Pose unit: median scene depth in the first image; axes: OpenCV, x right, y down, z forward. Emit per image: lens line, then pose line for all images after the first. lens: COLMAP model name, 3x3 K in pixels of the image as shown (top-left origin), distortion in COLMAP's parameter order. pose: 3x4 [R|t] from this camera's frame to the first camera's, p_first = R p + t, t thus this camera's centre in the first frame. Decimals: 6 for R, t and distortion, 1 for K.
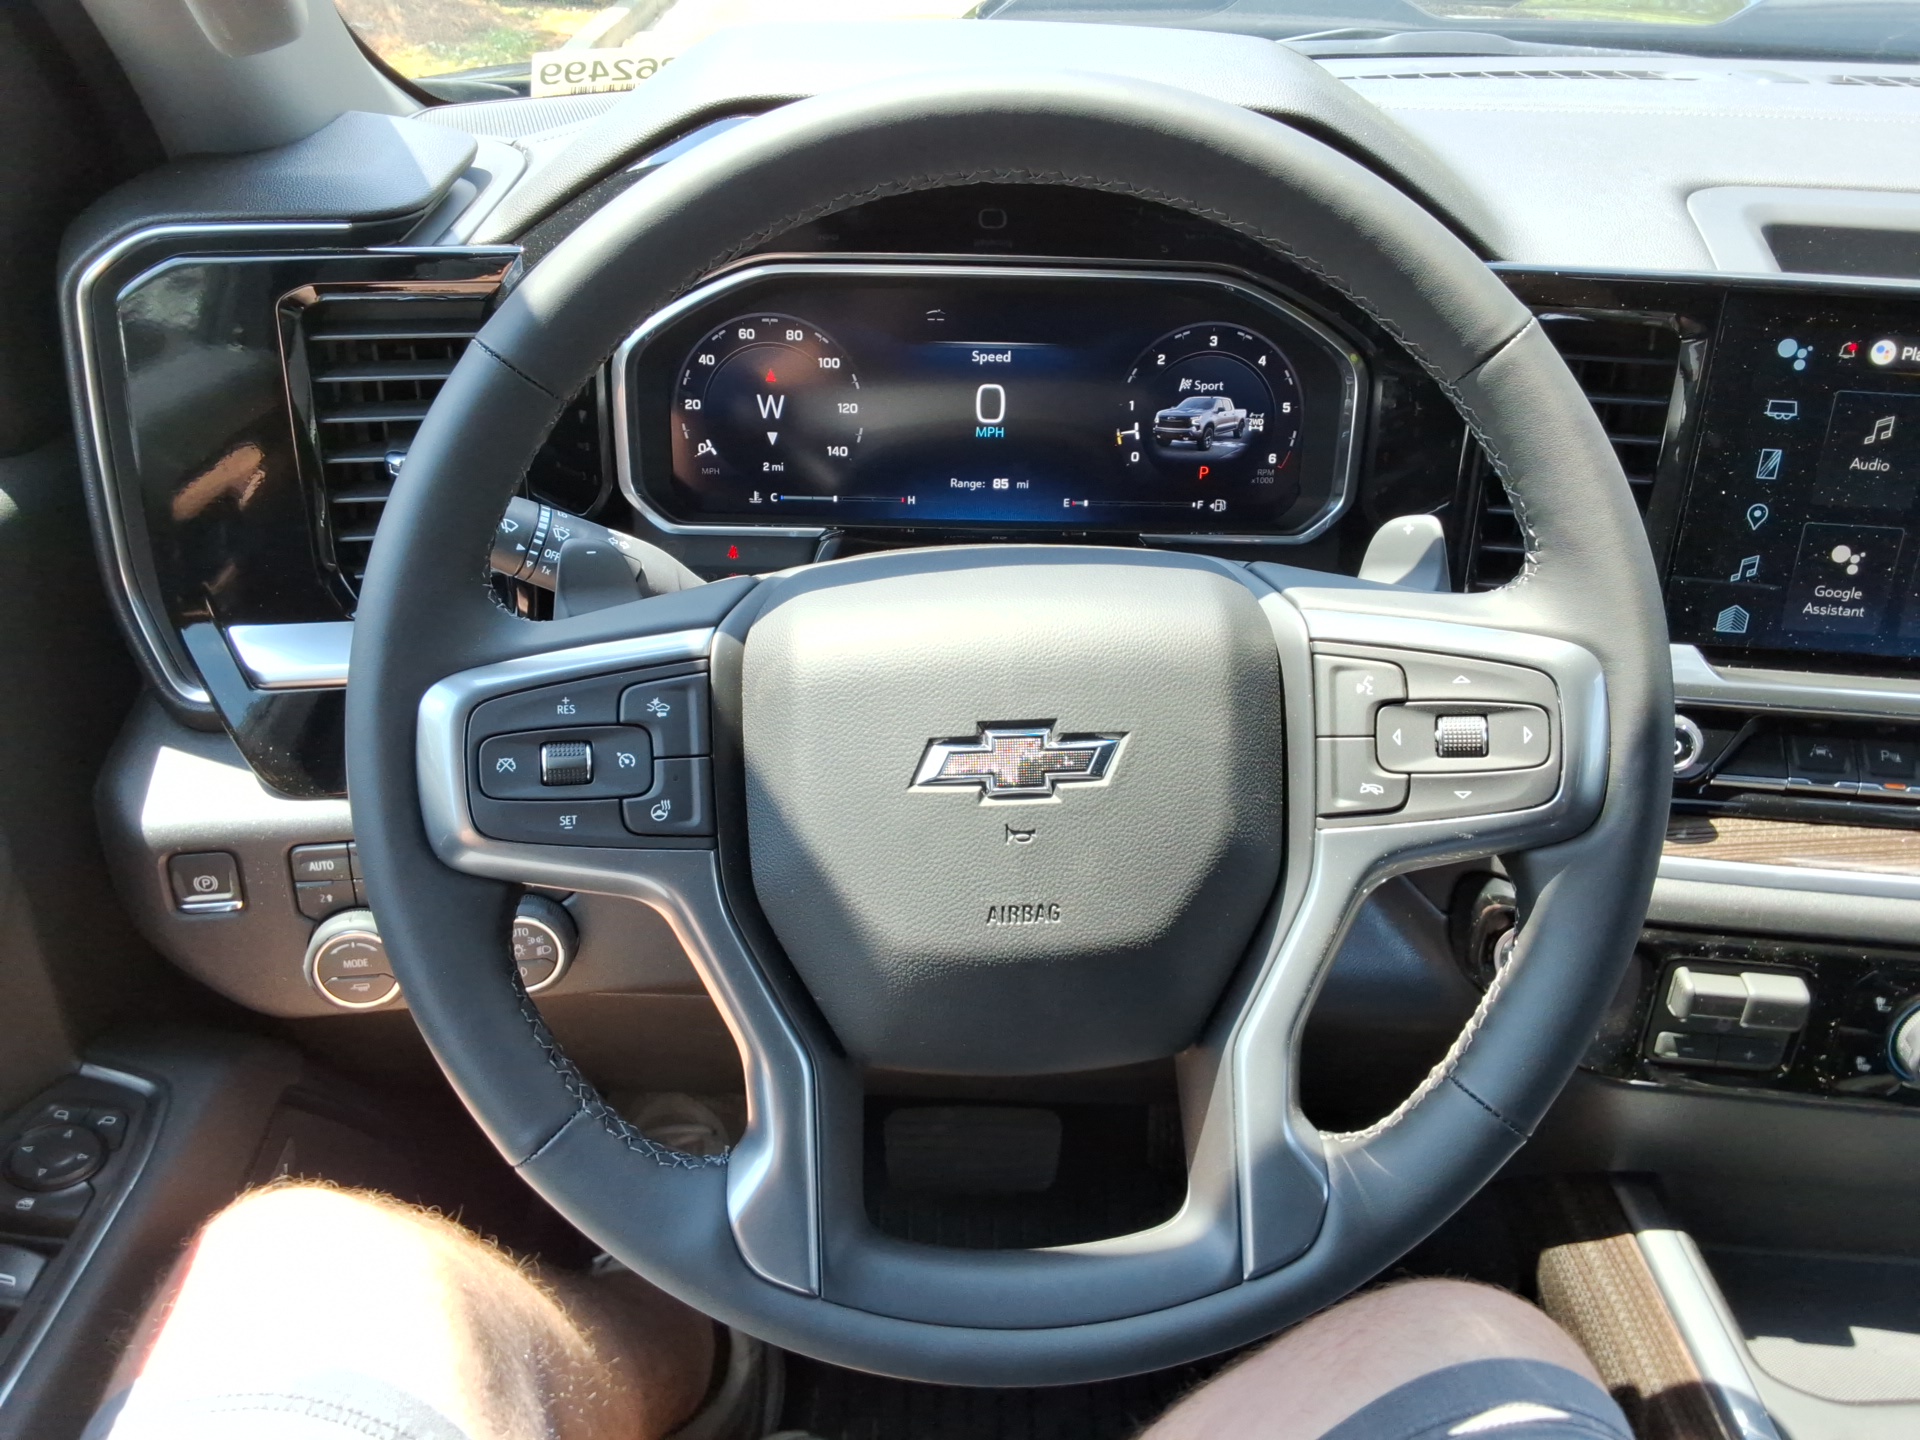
lens RADIAL K [[1565.8, 0, 967.1], [0, 1565.8, 705.1], [0, 0, 1]] dist [0.134593, -0.219890]
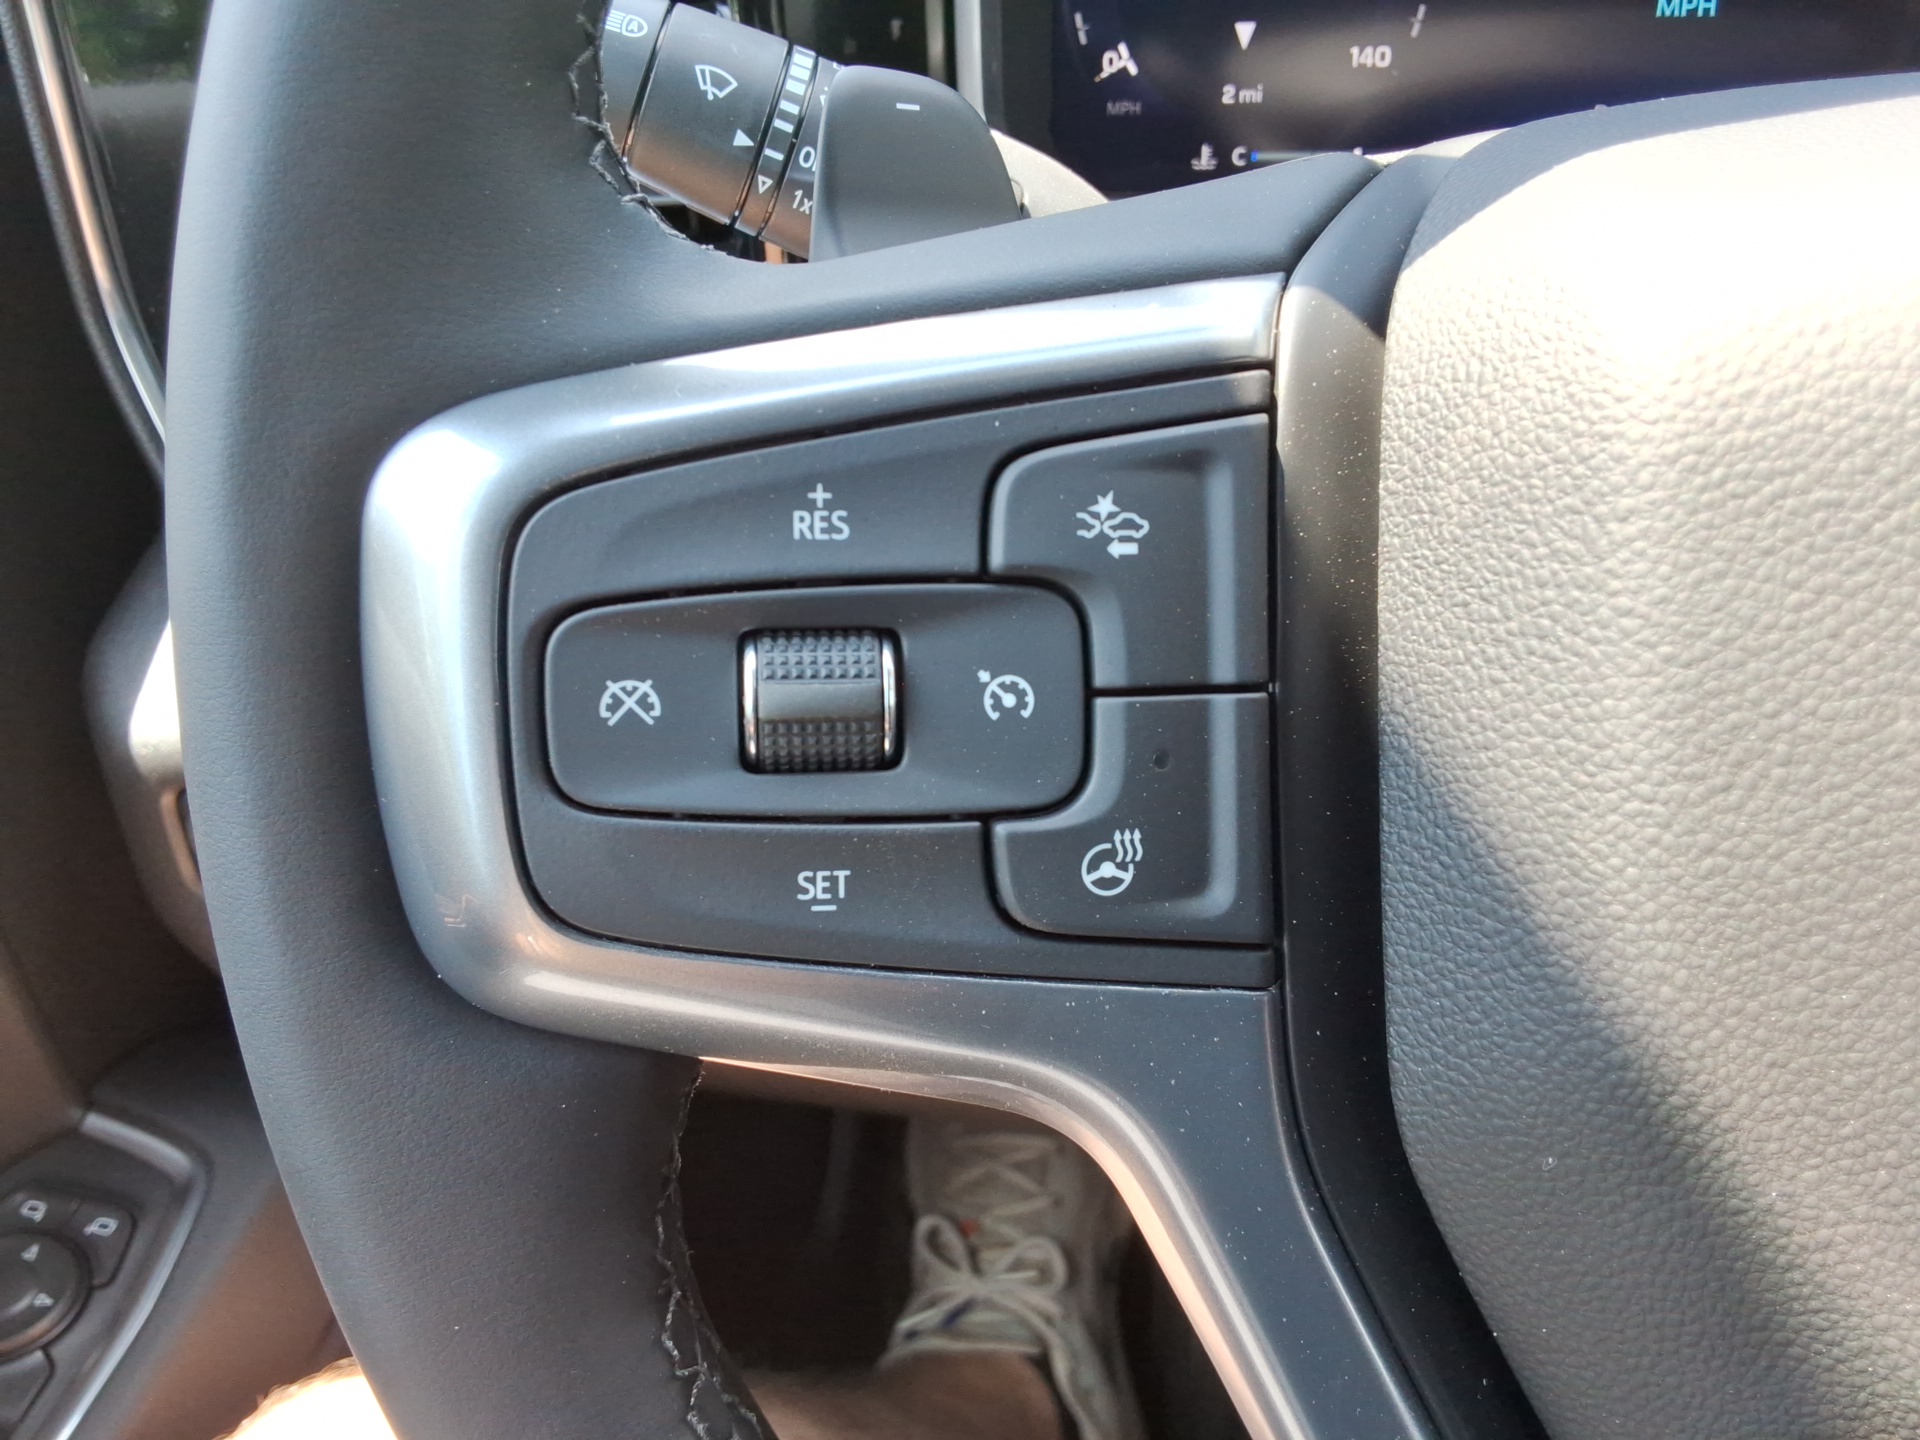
lens RADIAL K [[1578.8, 0, 956.1], [0, 1578.8, 706.4], [0, 0, 1]] dist [0.125198, -0.219465]
pose [[0.979802, 0.038731, -0.196185, -0.131144], [-0.020723, 0.995448, 0.093030, 0.006723], [0.198895, -0.087085, 0.976144, 0.552424]]
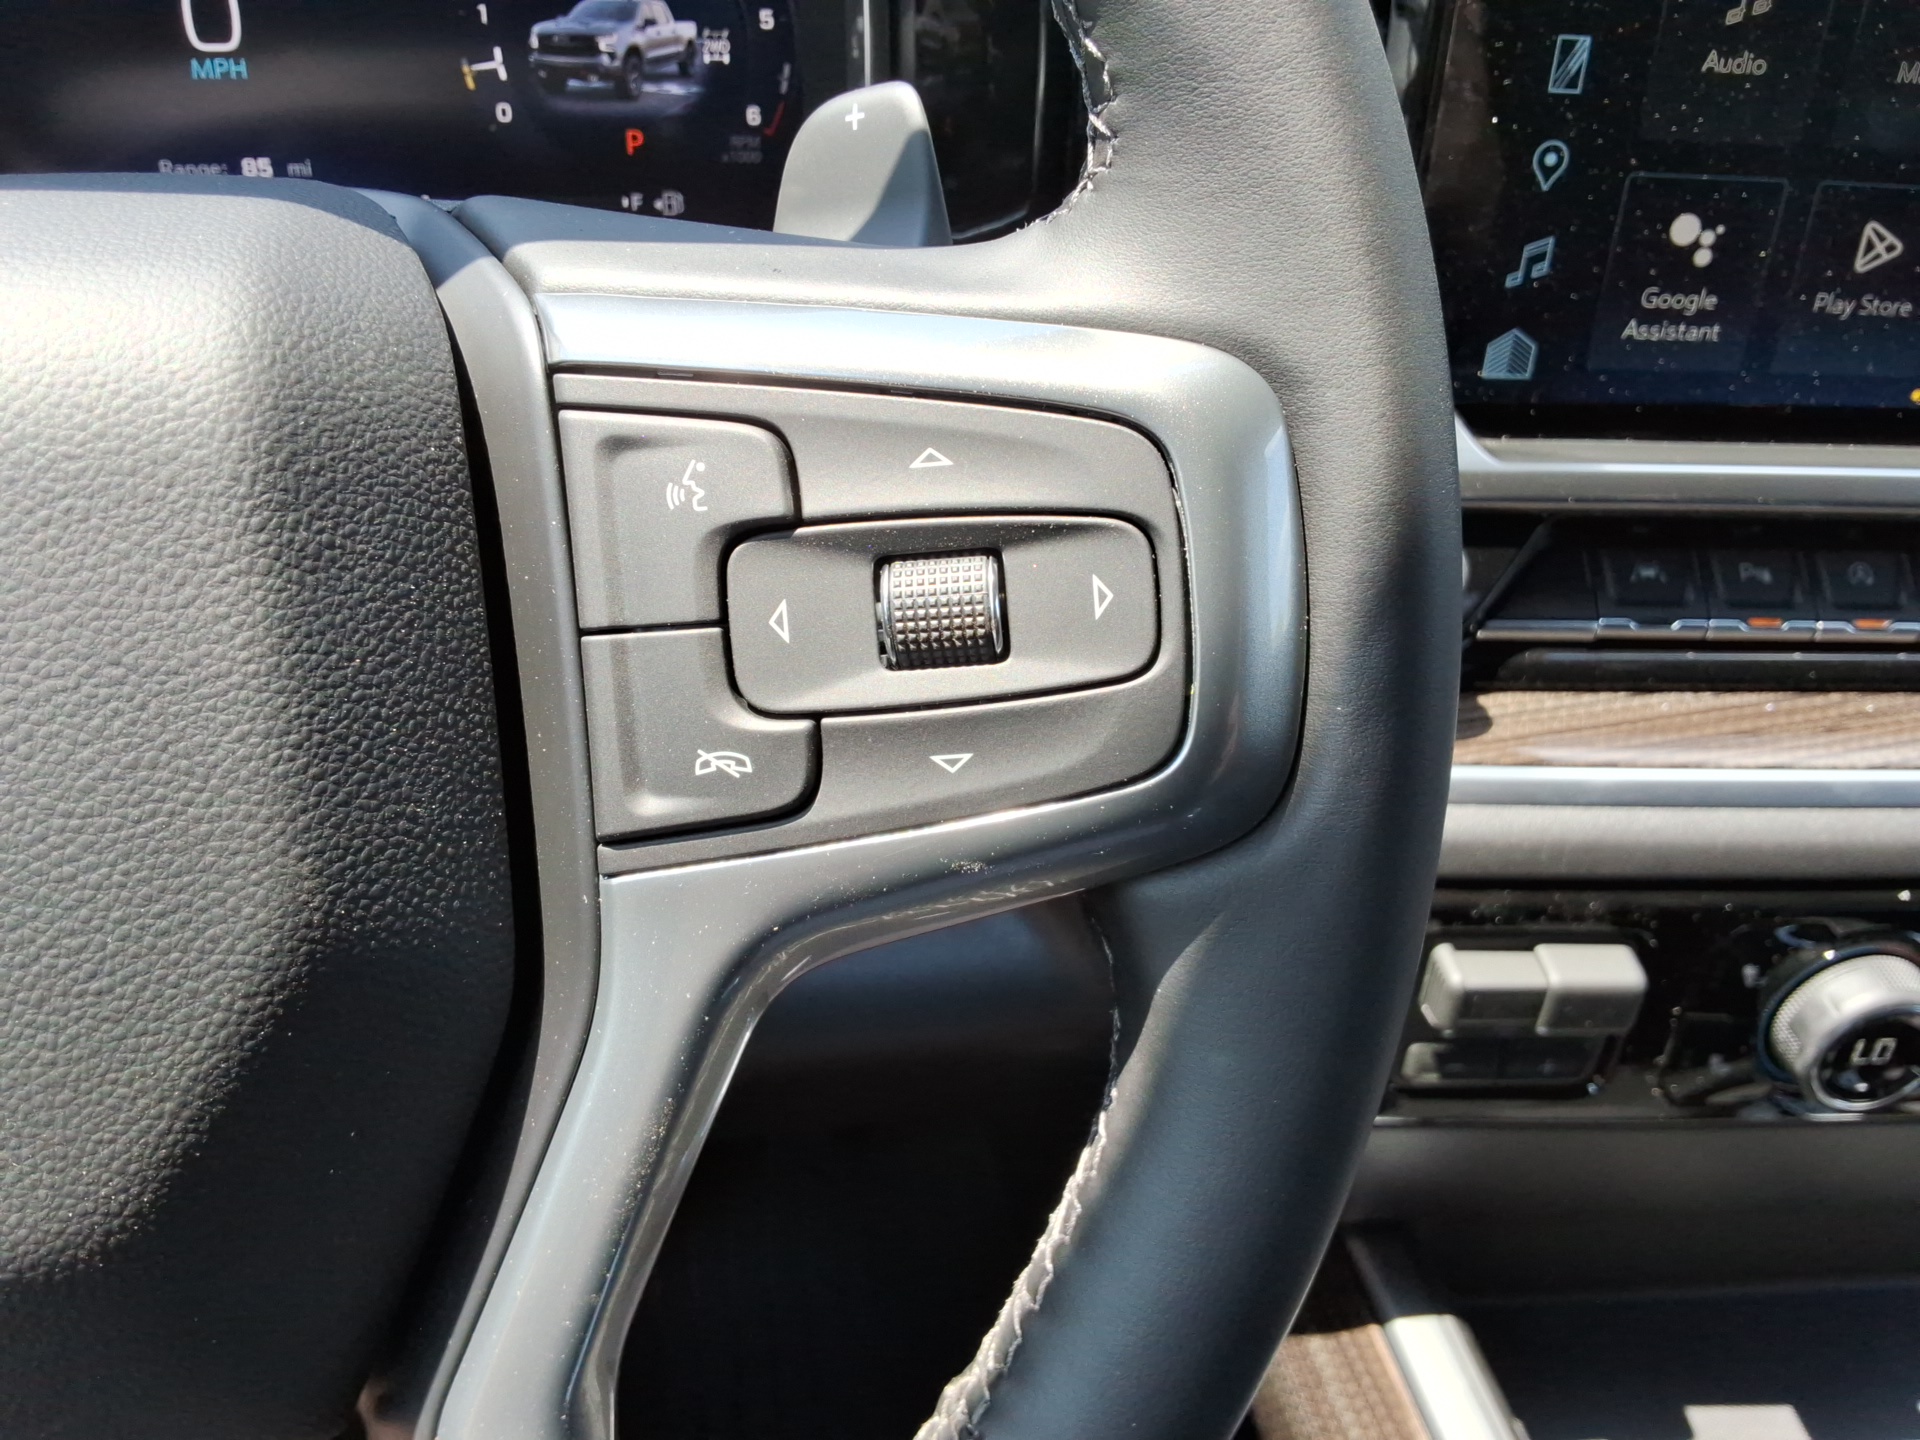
lens RADIAL K [[1578.8, 0, 956.1], [0, 1578.8, 706.4], [0, 0, 1]] dist [0.125198, -0.219465]
pose [[0.986075, -0.072571, 0.149630, 0.204957], [0.057993, 0.993337, 0.099593, 0.004128], [-0.155860, -0.089529, 0.983713, 0.497208]]
